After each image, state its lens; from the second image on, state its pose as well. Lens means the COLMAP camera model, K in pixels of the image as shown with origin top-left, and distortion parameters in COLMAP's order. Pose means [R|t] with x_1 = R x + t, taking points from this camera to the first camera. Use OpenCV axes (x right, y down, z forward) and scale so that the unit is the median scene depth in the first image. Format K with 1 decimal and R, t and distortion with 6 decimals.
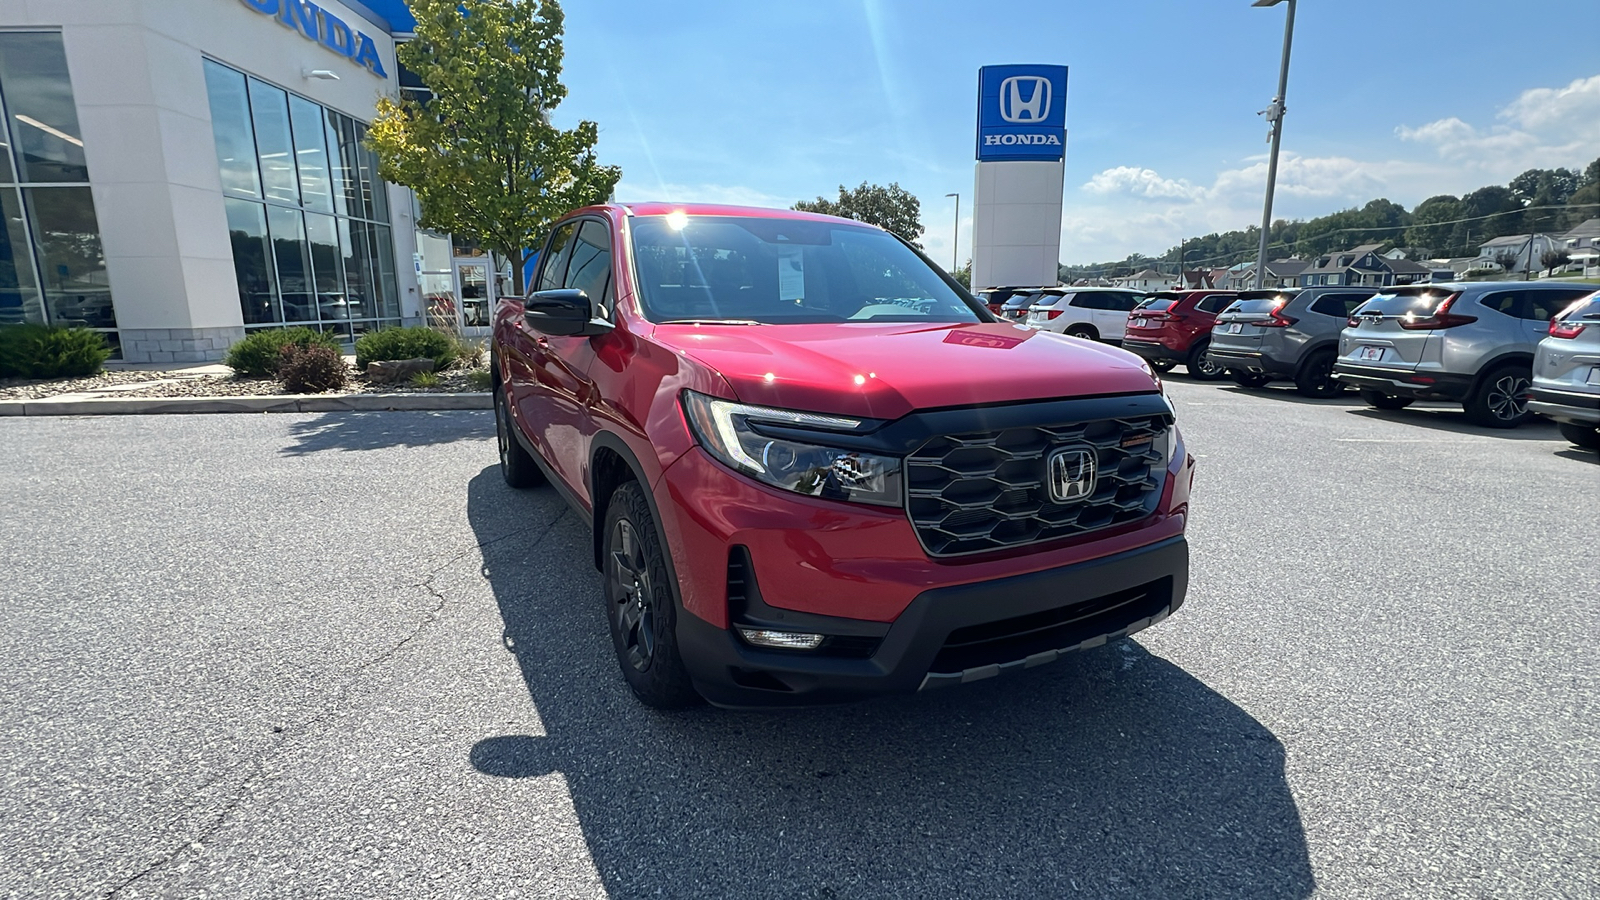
lens RADIAL K [[737.4, 0, 797.1], [0, 737.4, 445.5], [0, 0, 1]] dist [-0.002031, 0.000209]
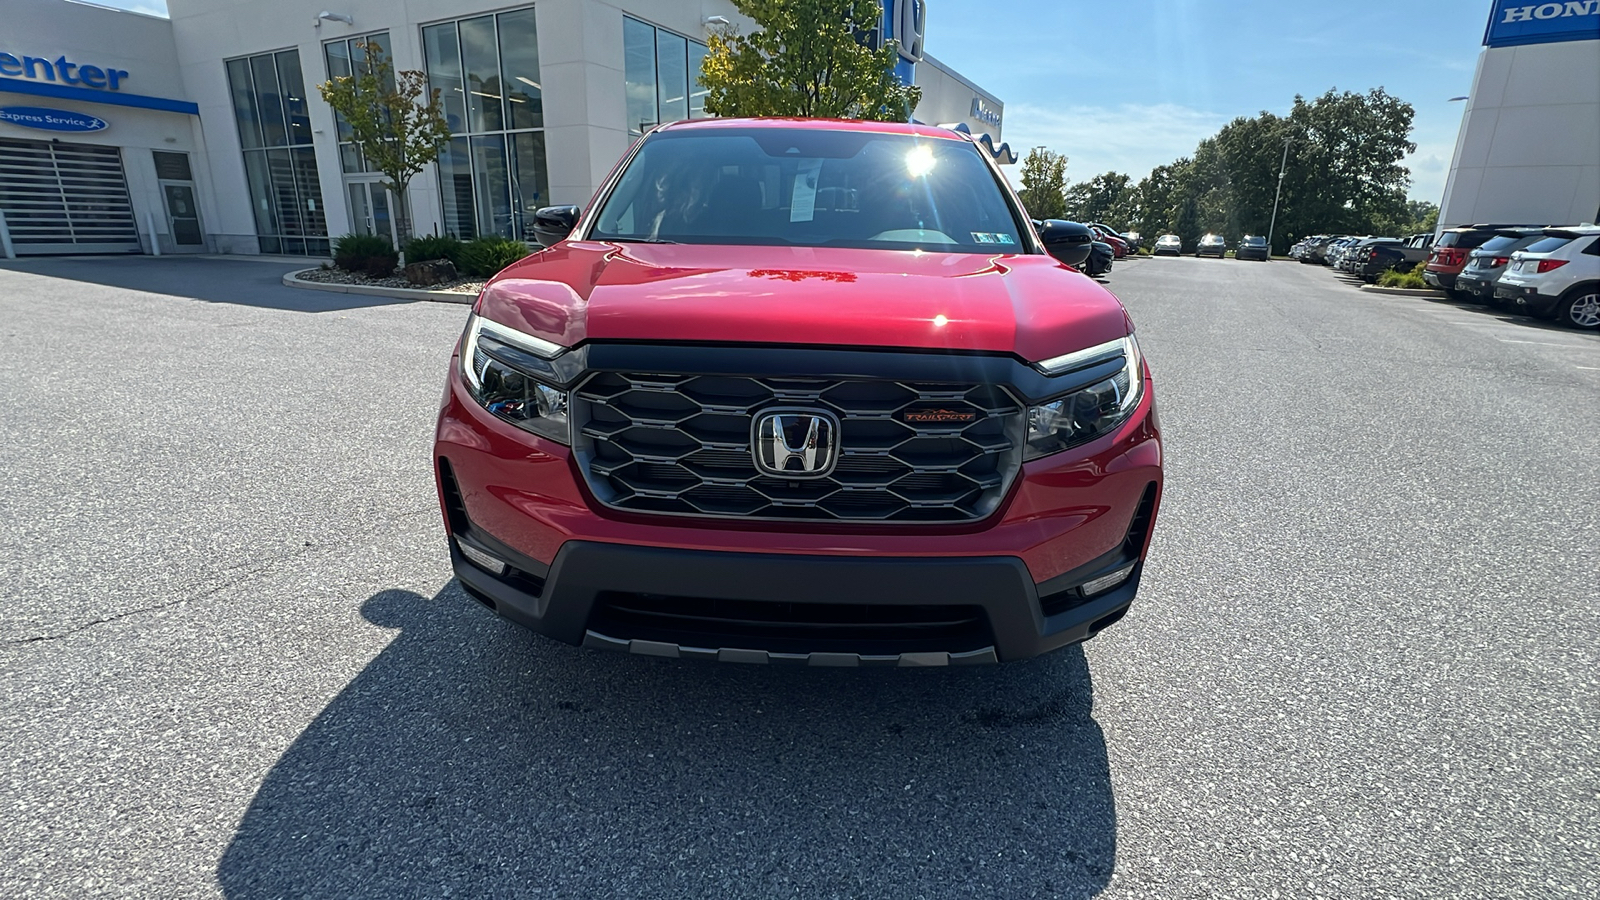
lens RADIAL K [[737.4, 0, 797.1], [0, 737.4, 445.5], [0, 0, 1]] dist [-0.002031, 0.000209]
pose [[0.870261, 0.159101, -0.466190, 0.143916], [-0.118085, 0.986189, 0.116131, -0.009681], [0.478228, -0.046014, 0.877029, 0.060620]]
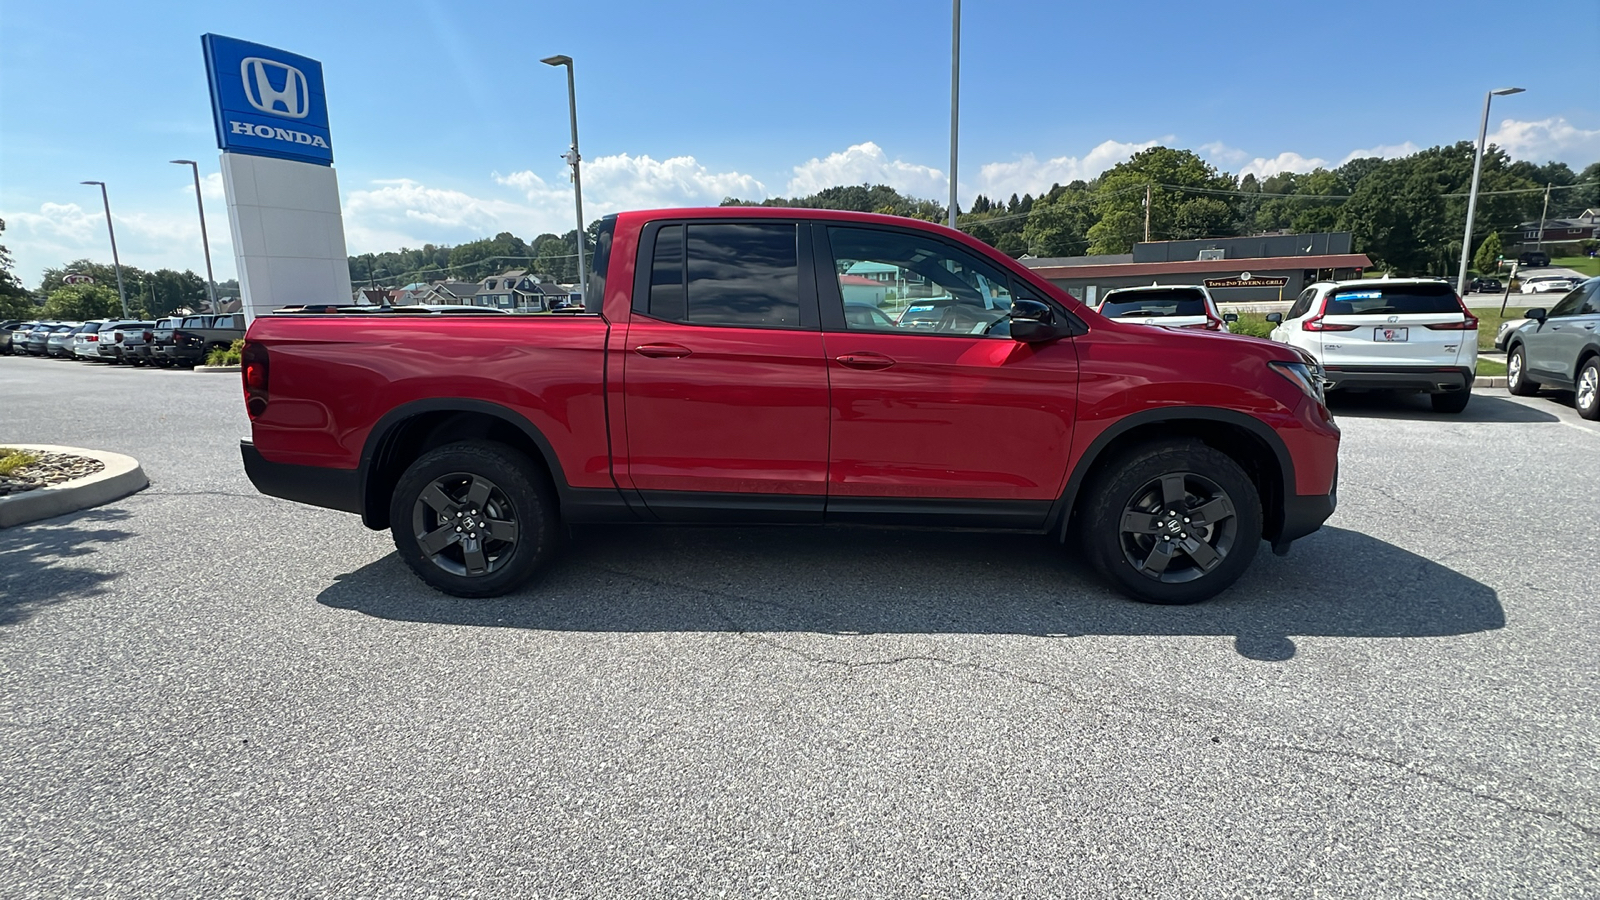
lens RADIAL K [[737.4, 0, 797.1], [0, 737.4, 445.5], [0, 0, 1]] dist [-0.002031, 0.000209]
pose [[0.523235, -0.159641, 0.837102, -0.391442], [0.180937, 0.980712, 0.073933, -0.038796], [-0.832758, 0.112779, 0.542028, 0.194336]]
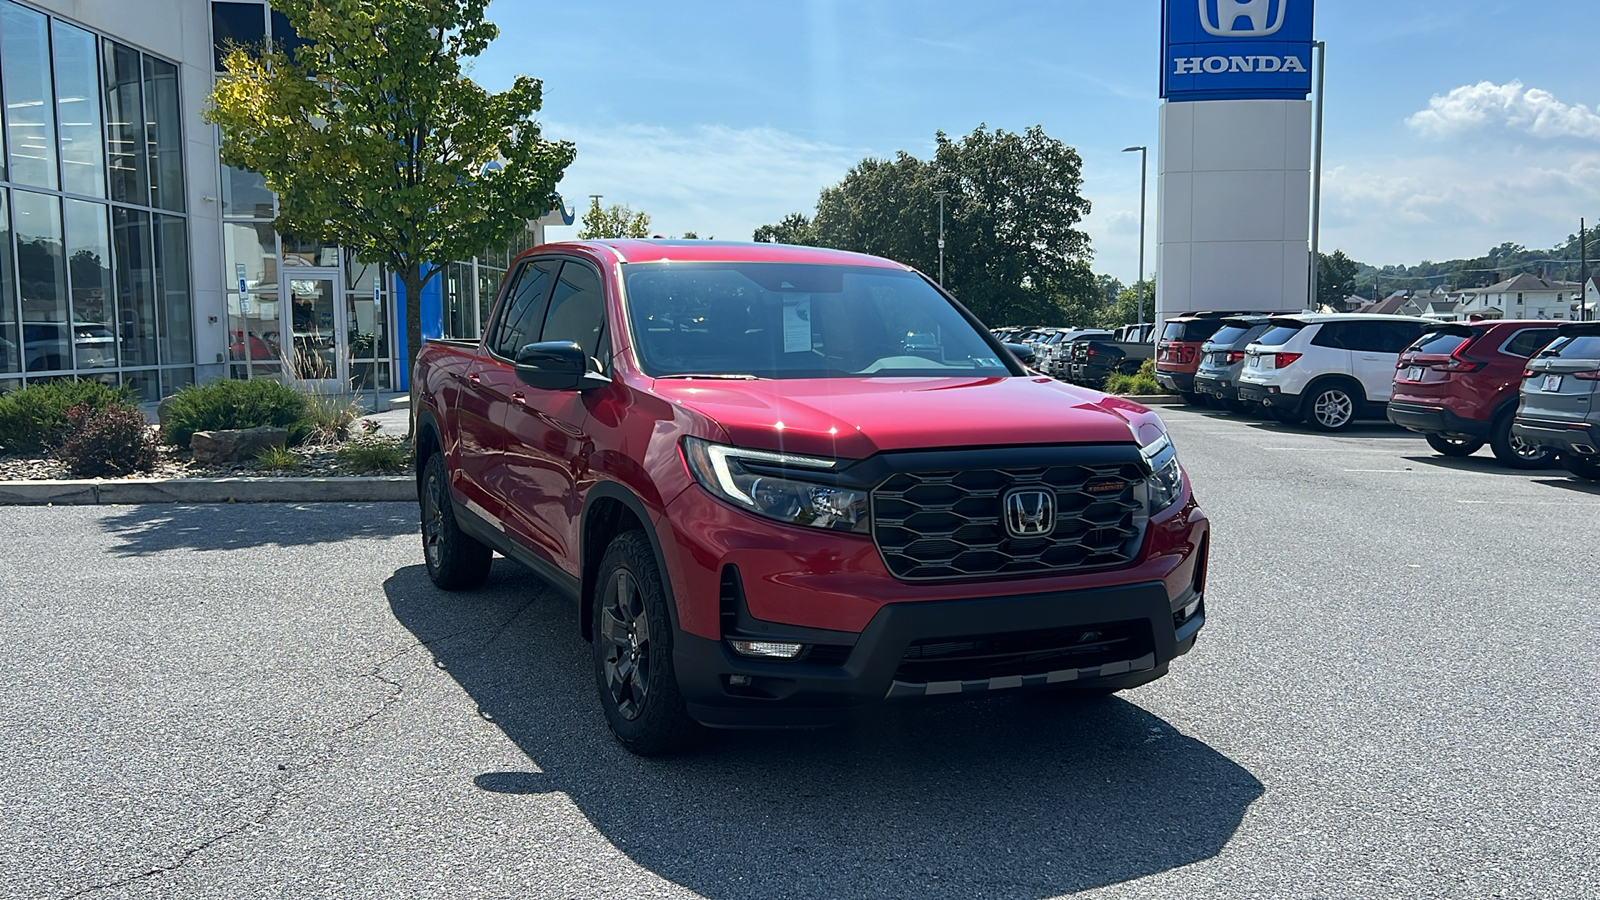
lens RADIAL K [[1381.2, 0, 800.0], [0, 1381.2, 450.0], [0, 0, 1]] dist [0.113369, -0.269693]
pose [[0.998926, 0.003187, -0.046229, 0.023770], [-0.008214, 0.994013, -0.108953, 0.034155], [0.045605, 0.109216, 0.992971, -0.213726]]
